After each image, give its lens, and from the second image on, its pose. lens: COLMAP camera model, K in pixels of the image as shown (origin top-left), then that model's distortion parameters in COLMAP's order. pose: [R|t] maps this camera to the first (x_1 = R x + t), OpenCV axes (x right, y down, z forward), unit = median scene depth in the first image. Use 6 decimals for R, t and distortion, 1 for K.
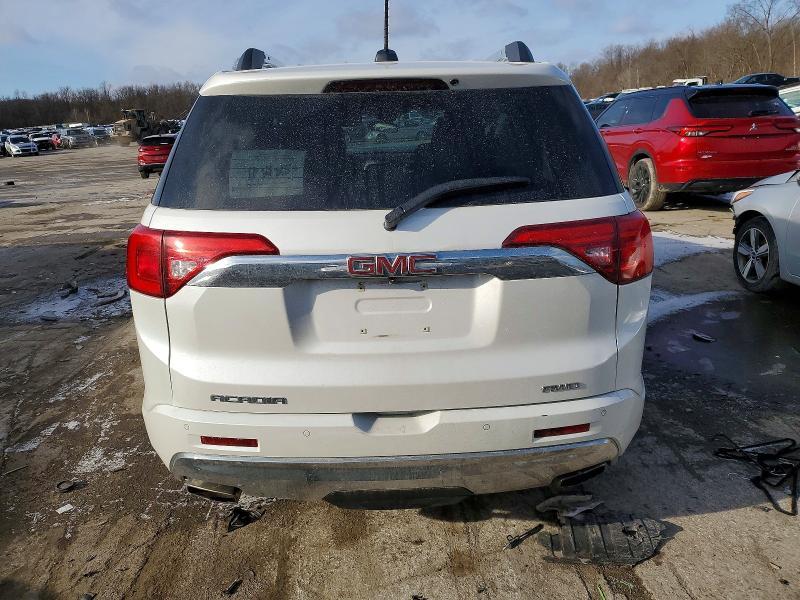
lens RADIAL K [[630.5, 0, 400.0], [0, 630.5, 300.0], [0, 0, 1]] dist [-0.005027, 0.042273]
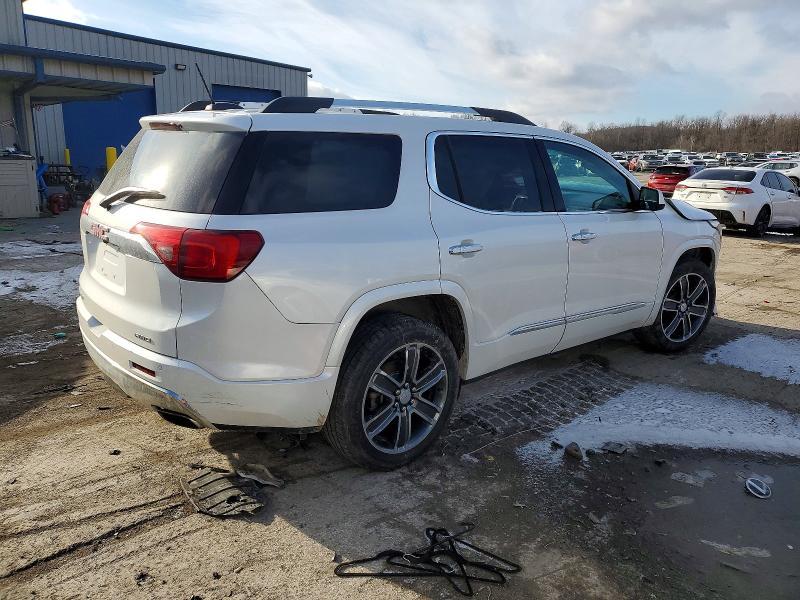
lens RADIAL K [[630.5, 0, 400.0], [0, 630.5, 300.0], [0, 0, 1]] dist [-0.005027, 0.042273]
pose [[0.620999, 0.241902, -0.745549, 0.821523], [-0.271874, 0.958609, 0.084576, -0.109325], [0.735149, 0.150174, 0.661063, 0.233229]]
